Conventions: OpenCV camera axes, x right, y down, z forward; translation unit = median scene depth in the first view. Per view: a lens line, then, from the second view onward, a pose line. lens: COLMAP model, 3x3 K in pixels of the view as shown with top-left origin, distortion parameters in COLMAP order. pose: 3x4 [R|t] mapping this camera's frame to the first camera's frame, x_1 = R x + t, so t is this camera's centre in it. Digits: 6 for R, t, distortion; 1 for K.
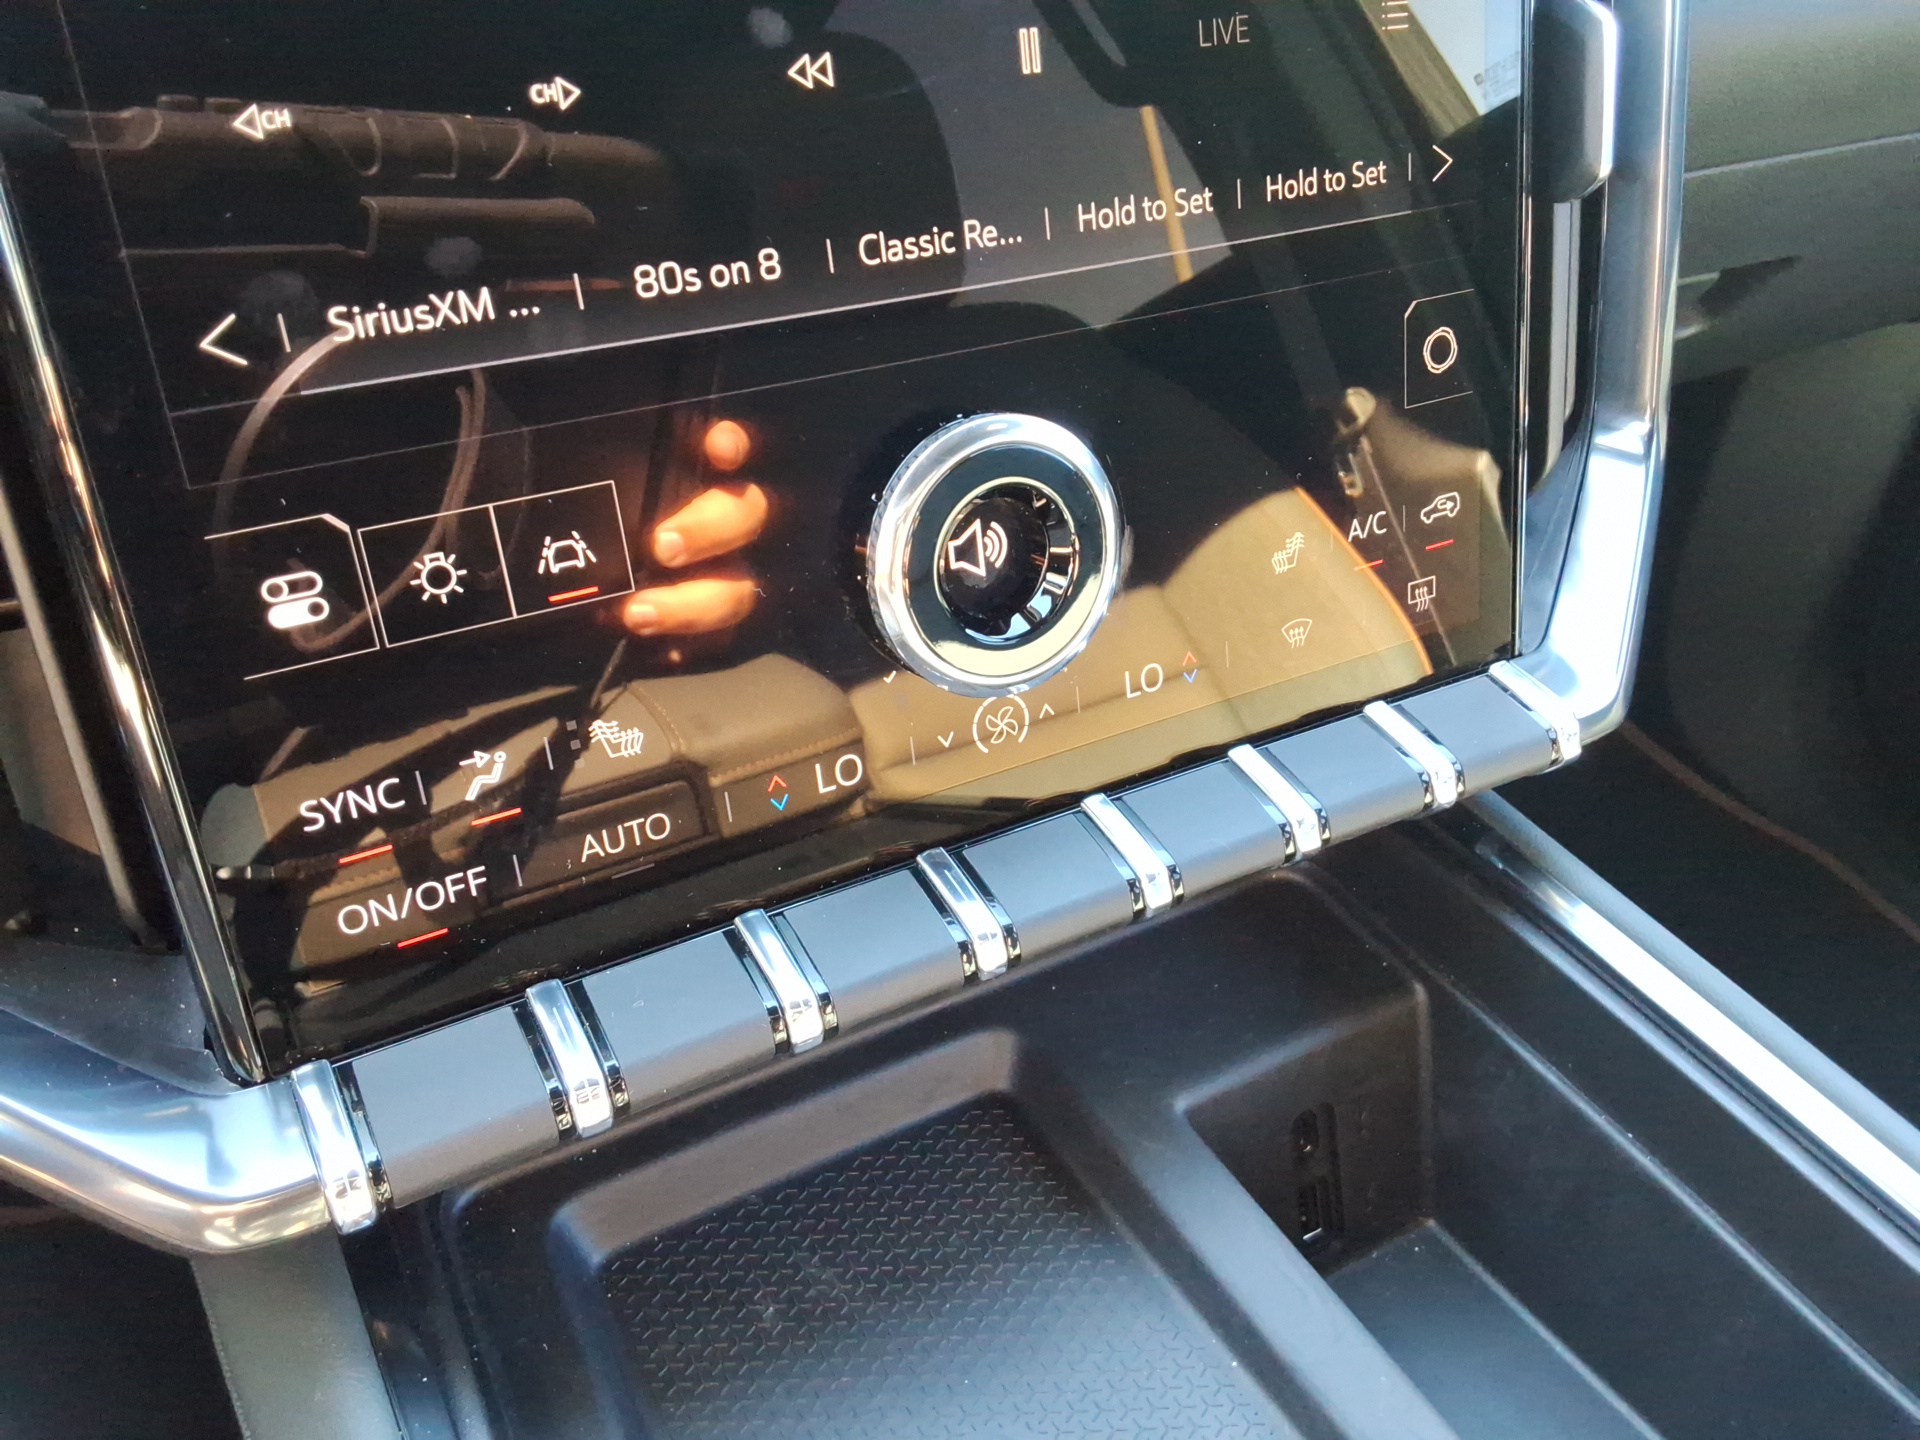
lens RADIAL K [[1551.4, 0, 982.5], [0, 1551.4, 709.6], [0, 0, 1]] dist [0.094052, -0.134792]
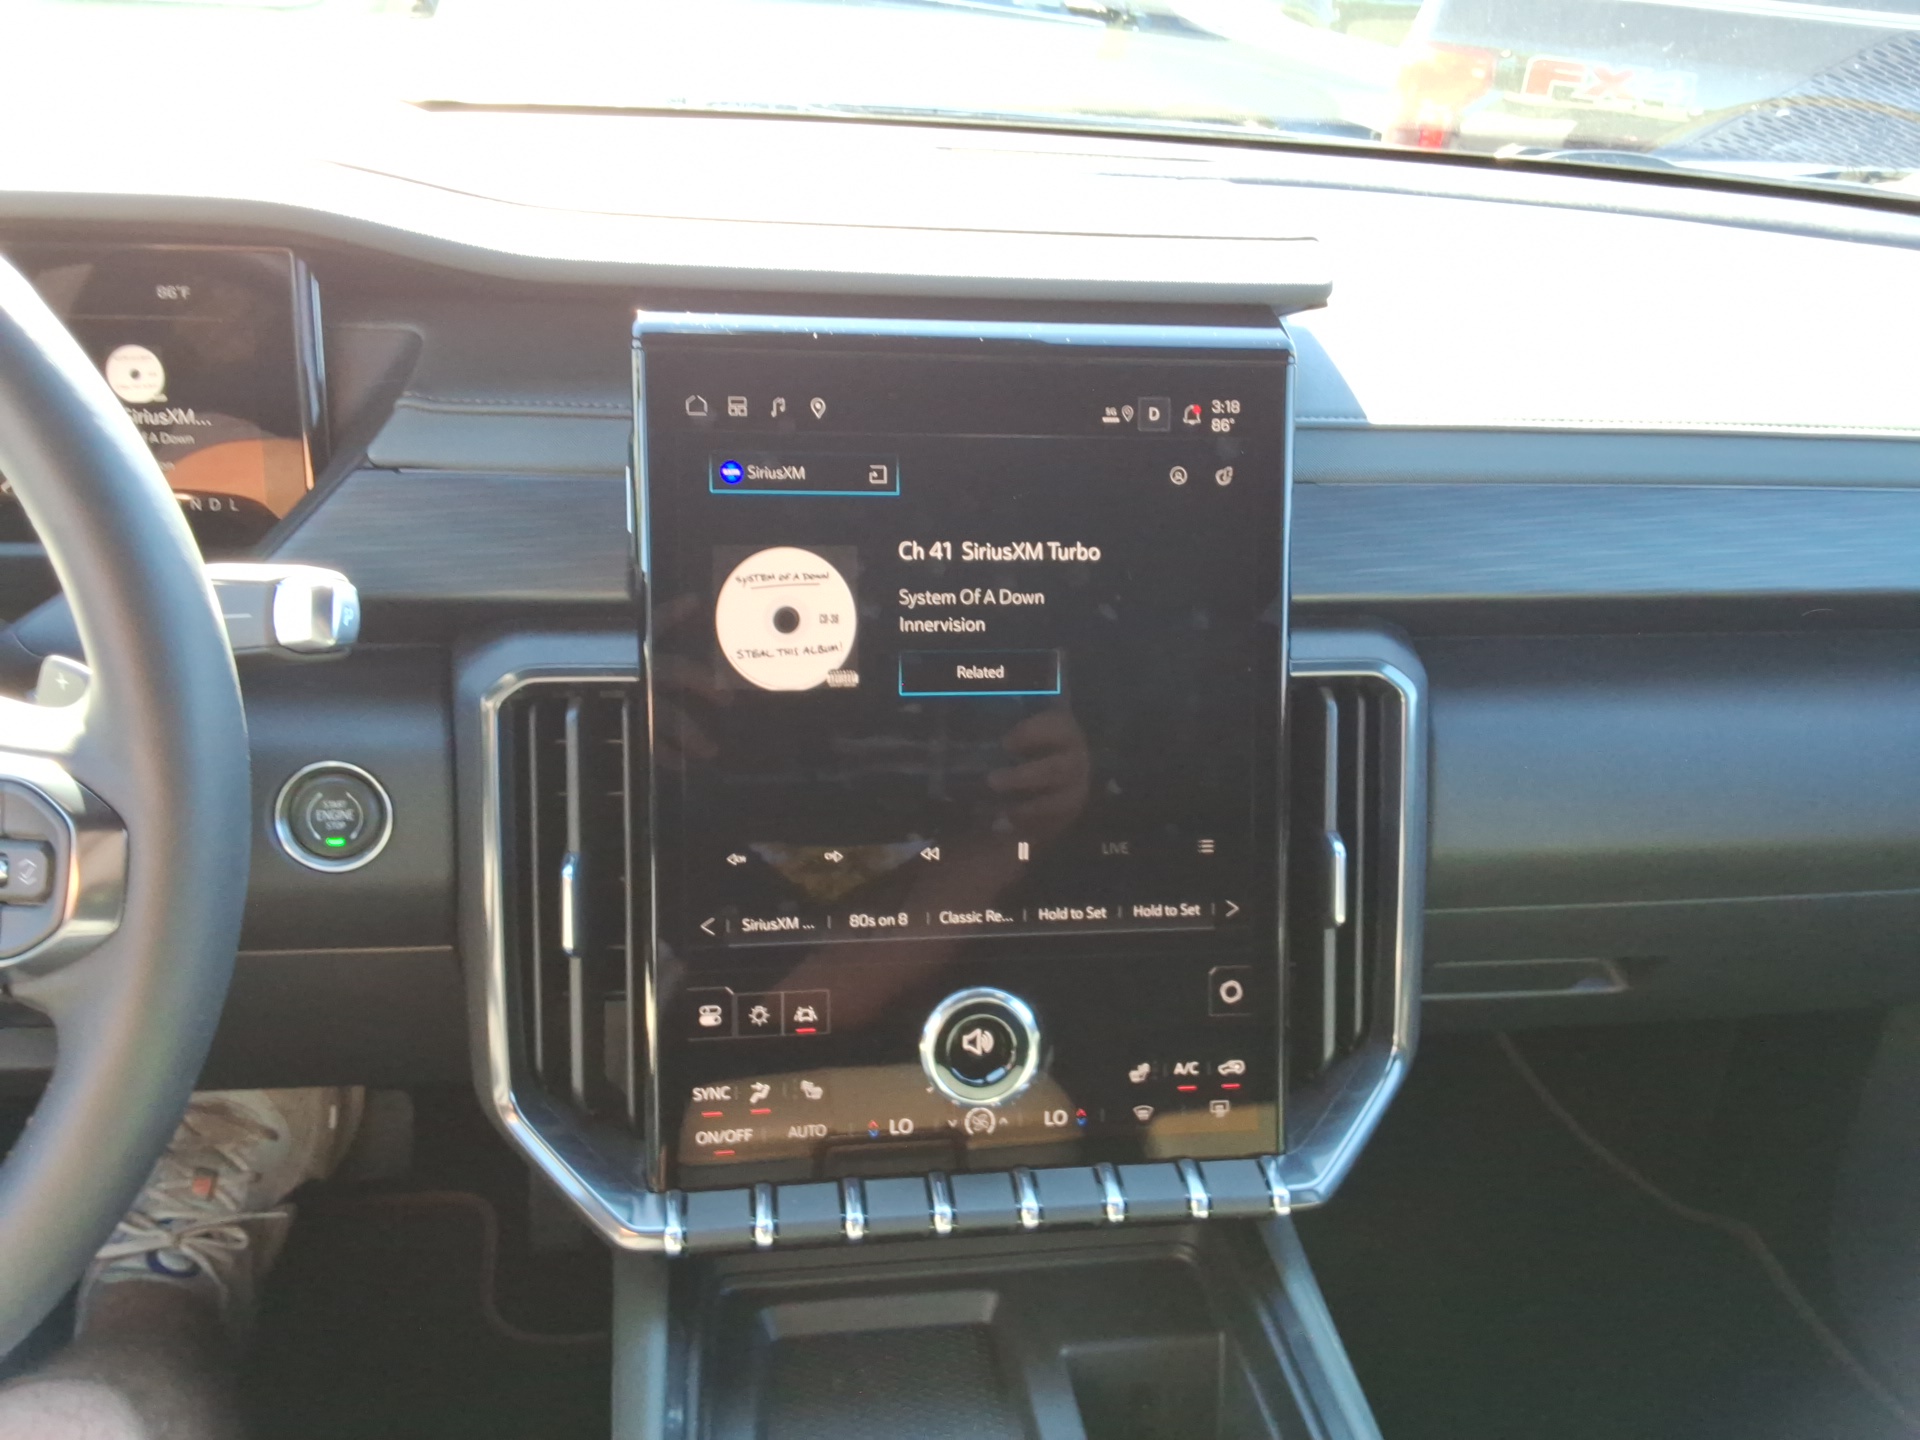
lens RADIAL K [[1551.4, 0, 969.9], [0, 1551.4, 719.6], [0, 0, 1]] dist [0.094052, -0.134792]
pose [[0.926659, 0.121290, -0.355798, 0.869397], [-0.211356, 0.950844, -0.226327, -0.036364], [0.310857, 0.284928, 0.906744, -1.451214]]
